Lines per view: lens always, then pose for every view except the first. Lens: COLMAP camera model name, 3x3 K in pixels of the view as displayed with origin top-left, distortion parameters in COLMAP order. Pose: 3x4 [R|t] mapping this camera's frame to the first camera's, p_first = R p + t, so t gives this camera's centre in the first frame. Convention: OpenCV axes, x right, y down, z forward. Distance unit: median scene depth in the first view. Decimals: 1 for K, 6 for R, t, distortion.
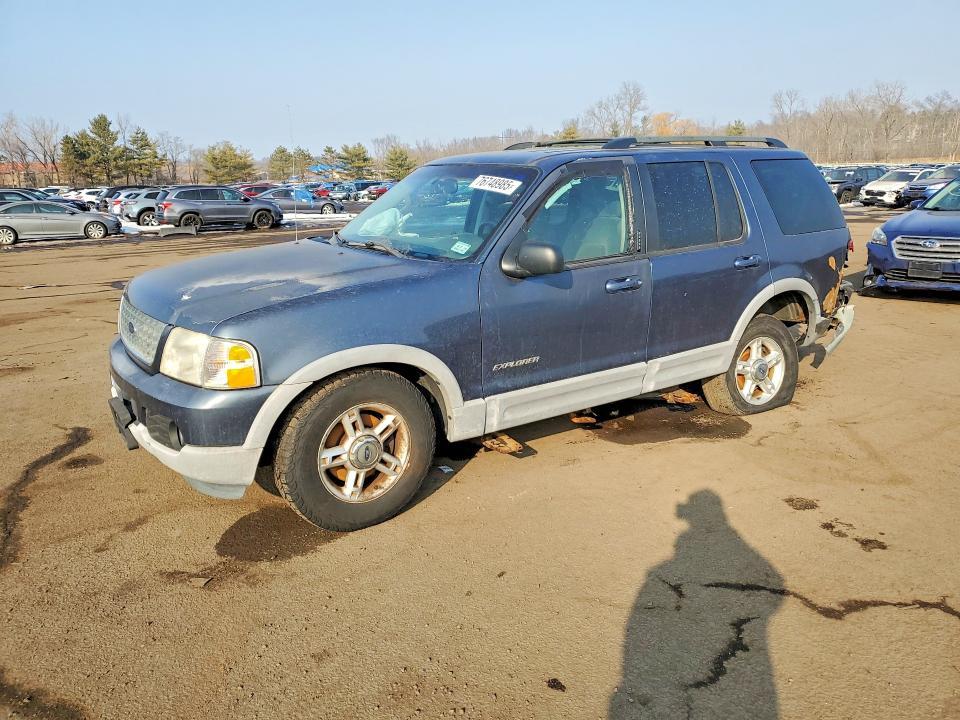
lens RADIAL K [[852.9, 0, 480.0], [0, 852.9, 360.0], [0, 0, 1]] dist [0.011589, 0.011422]
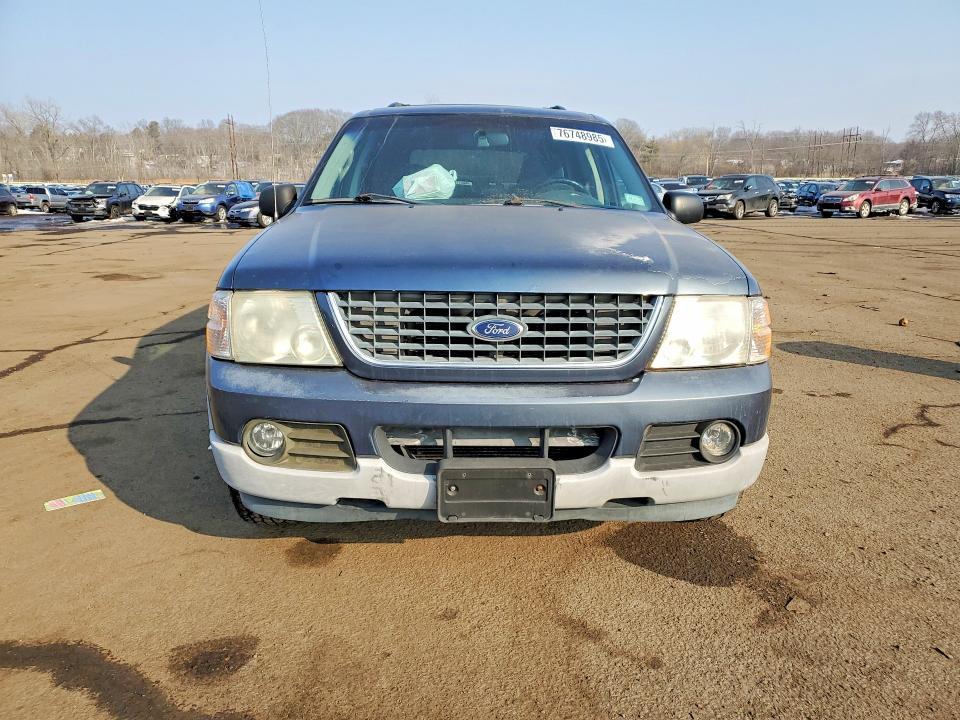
lens RADIAL K [[852.9, 0, 480.0], [0, 852.9, 360.0], [0, 0, 1]] dist [0.011589, 0.011422]
pose [[0.438254, -0.151664, 0.885964, -0.288939], [0.189739, 0.979061, 0.073744, -0.019568], [-0.878597, 0.135783, 0.457854, 0.222981]]
